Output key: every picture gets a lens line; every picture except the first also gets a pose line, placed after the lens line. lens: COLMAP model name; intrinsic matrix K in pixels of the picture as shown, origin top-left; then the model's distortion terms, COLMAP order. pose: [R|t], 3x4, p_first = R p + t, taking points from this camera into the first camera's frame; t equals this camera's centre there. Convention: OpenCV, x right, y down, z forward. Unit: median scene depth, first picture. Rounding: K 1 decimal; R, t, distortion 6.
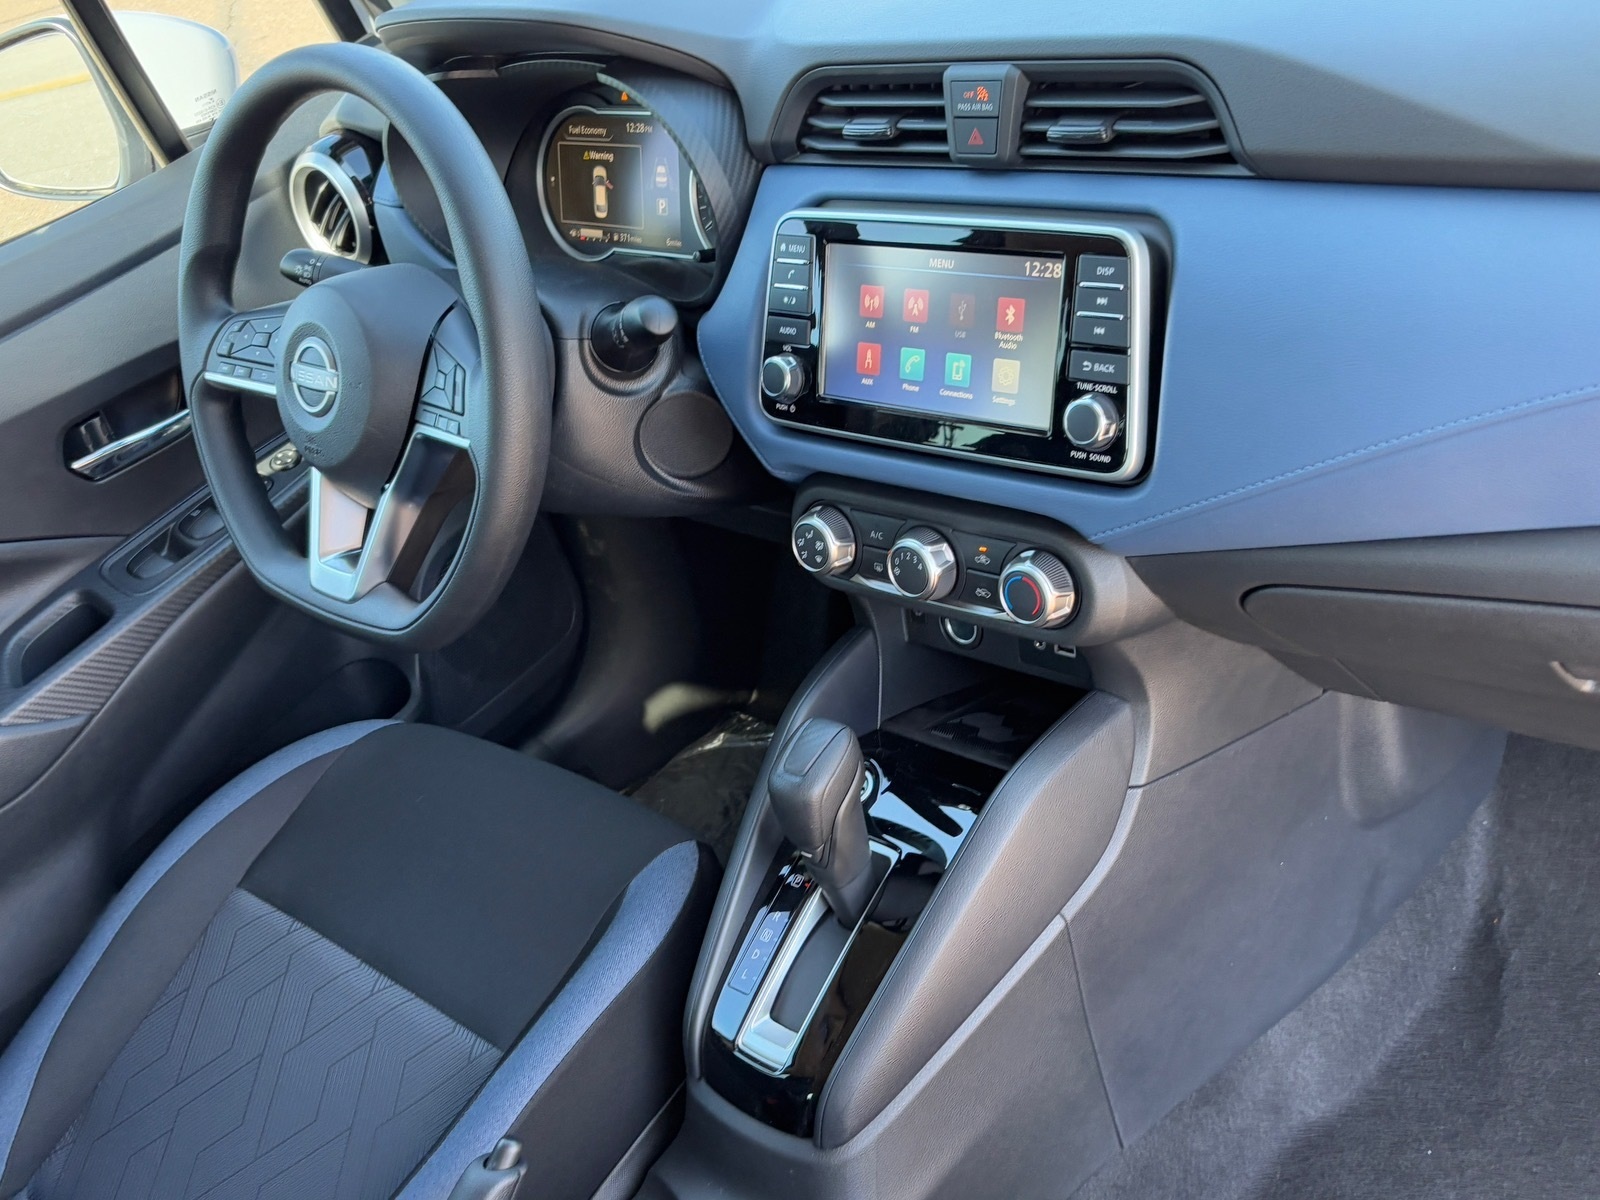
lens RADIAL K [[1647.9, 0, 794.2], [0, 1647.9, 604.9], [0, 0, 1]] dist [0.195383, -0.643555]
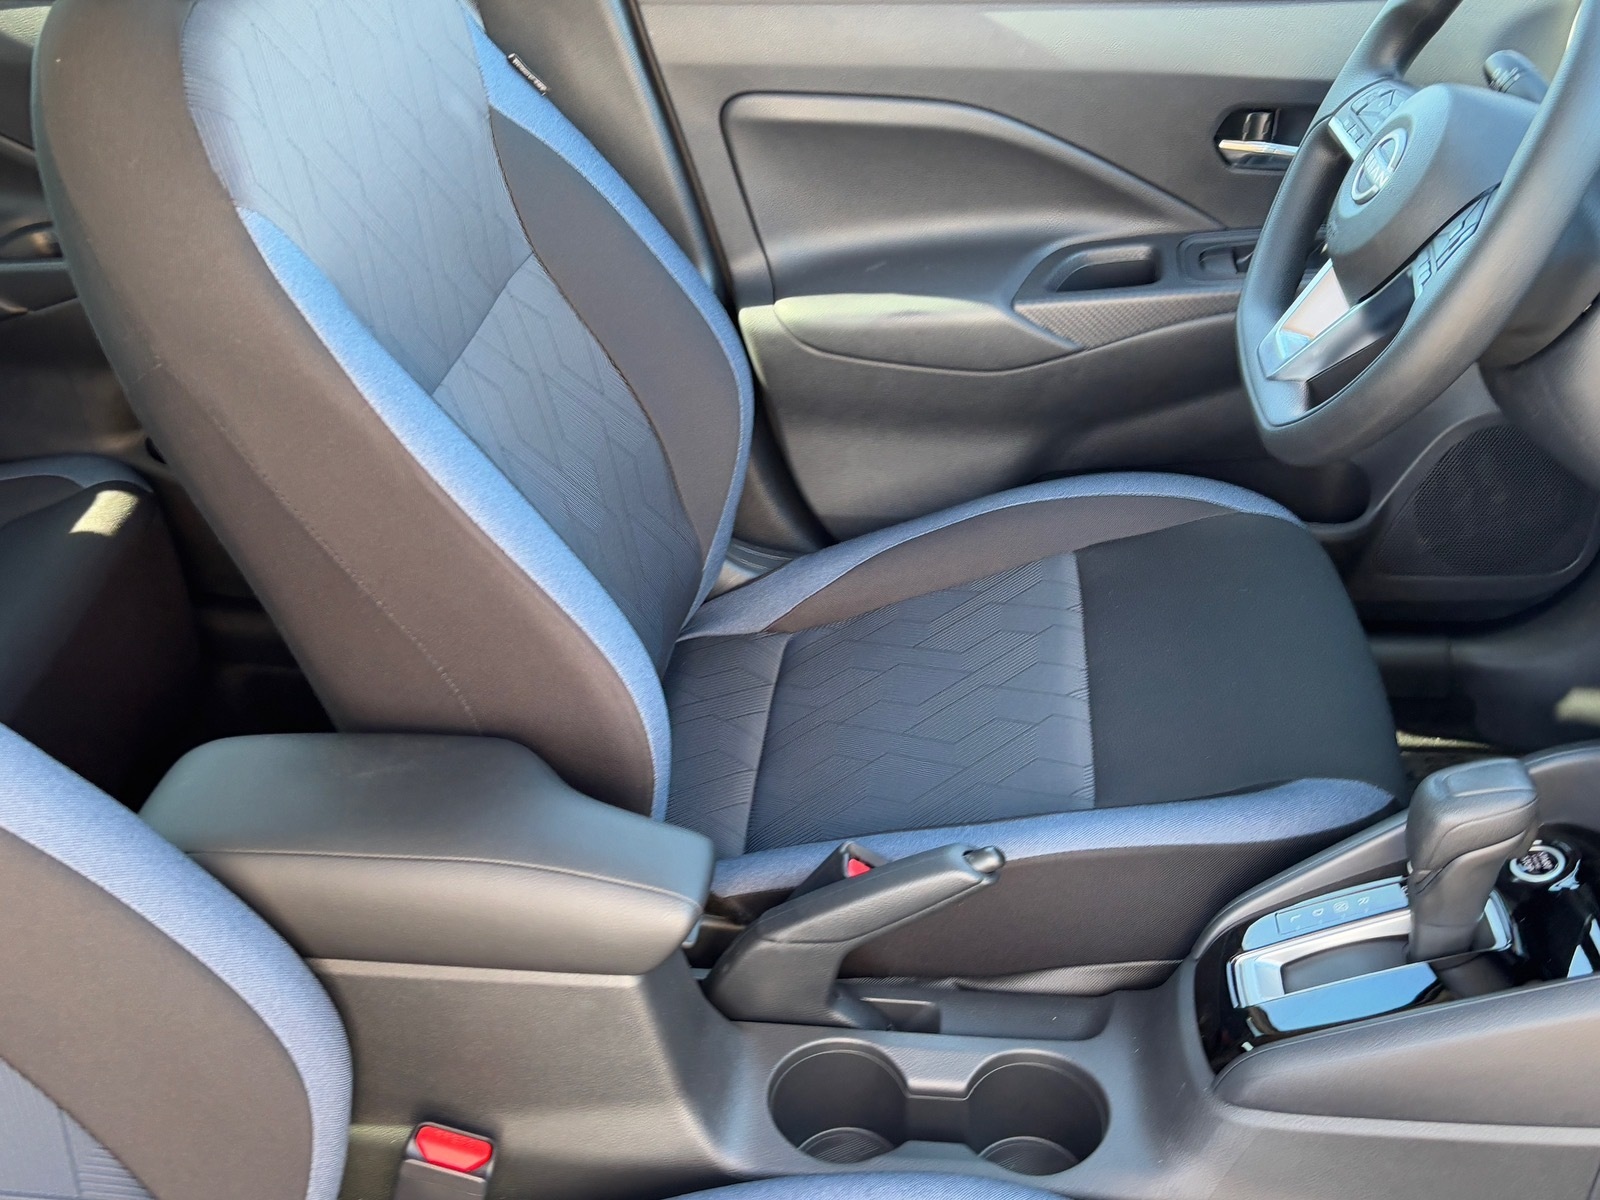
lens RADIAL K [[1647.9, 0, 794.2], [0, 1647.9, 604.9], [0, 0, 1]] dist [0.195383, -0.643555]
pose [[0.586668, 0.622992, -0.517399, 0.195304], [-0.539501, 0.777143, 0.324018, -0.077651], [0.603953, 0.089046, 0.792030, 0.049481]]
